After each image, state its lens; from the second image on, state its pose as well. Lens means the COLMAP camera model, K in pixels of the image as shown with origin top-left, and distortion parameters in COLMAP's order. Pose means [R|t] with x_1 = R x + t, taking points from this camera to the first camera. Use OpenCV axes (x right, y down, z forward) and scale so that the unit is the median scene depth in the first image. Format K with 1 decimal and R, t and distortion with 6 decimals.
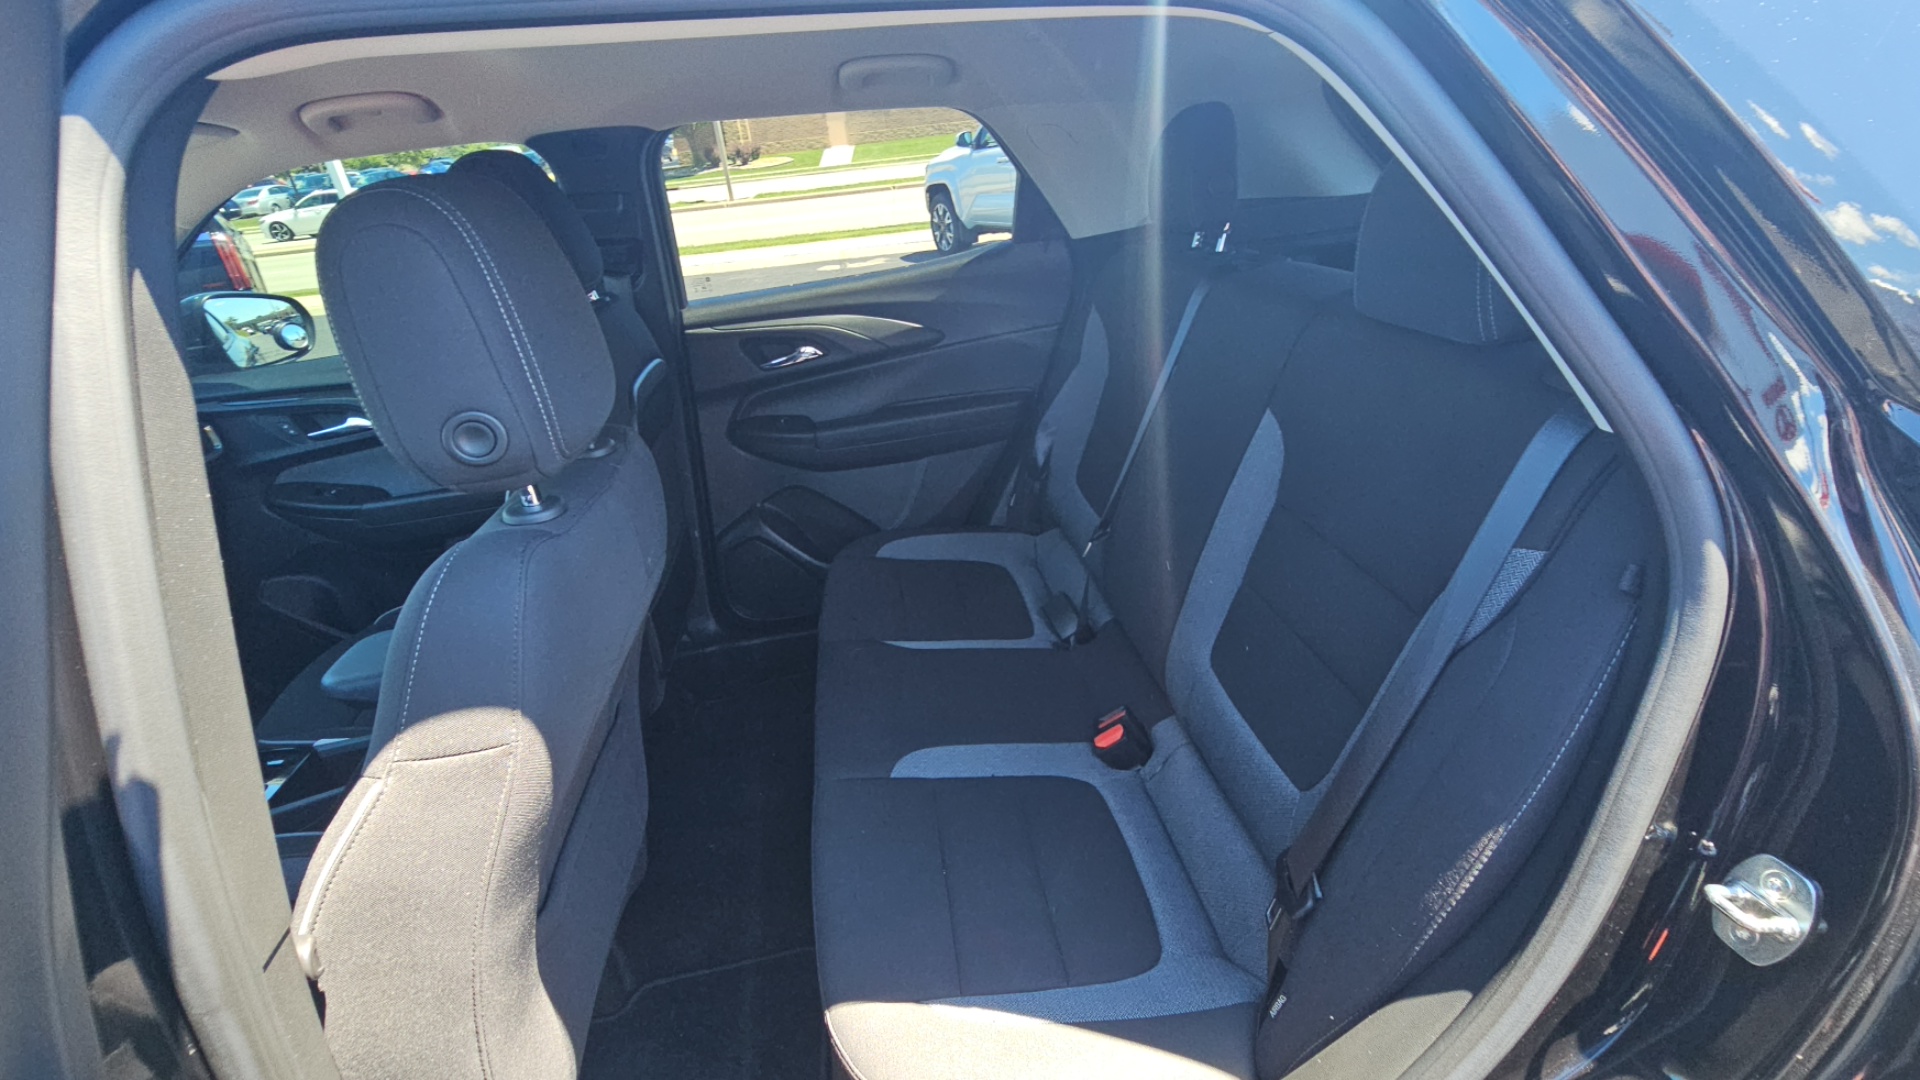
lens RADIAL K [[863.2, 0, 984.9], [0, 863.2, 542.6], [0, 0, 1]] dist [0.007902, -0.005012]
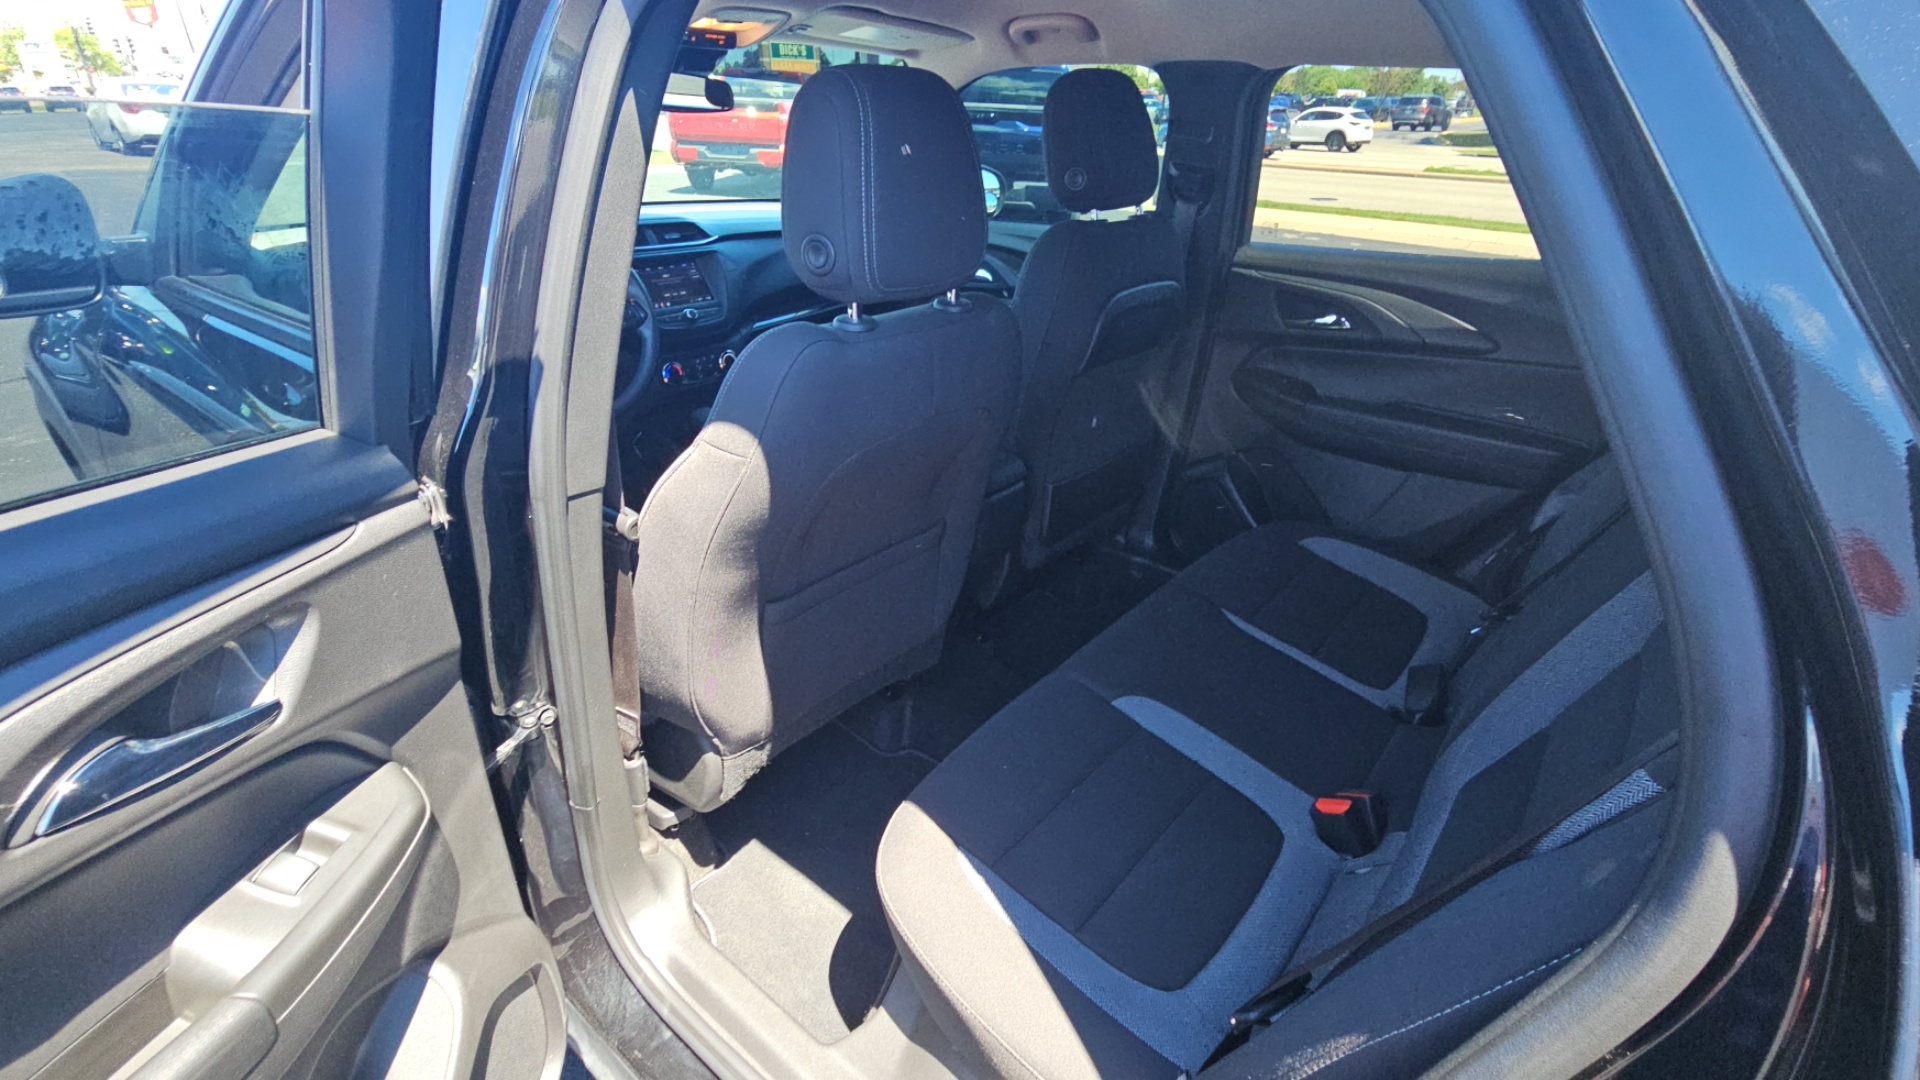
lens RADIAL K [[857.4, 0, 985.4], [0, 857.4, 542.5], [0, 0, 1]] dist [0.015253, -0.010713]
pose [[0.670779, 0.433493, -0.601780, 0.247118], [-0.405596, 0.893725, 0.191695, -0.030245], [0.620925, 0.115495, 0.775315, 0.053620]]
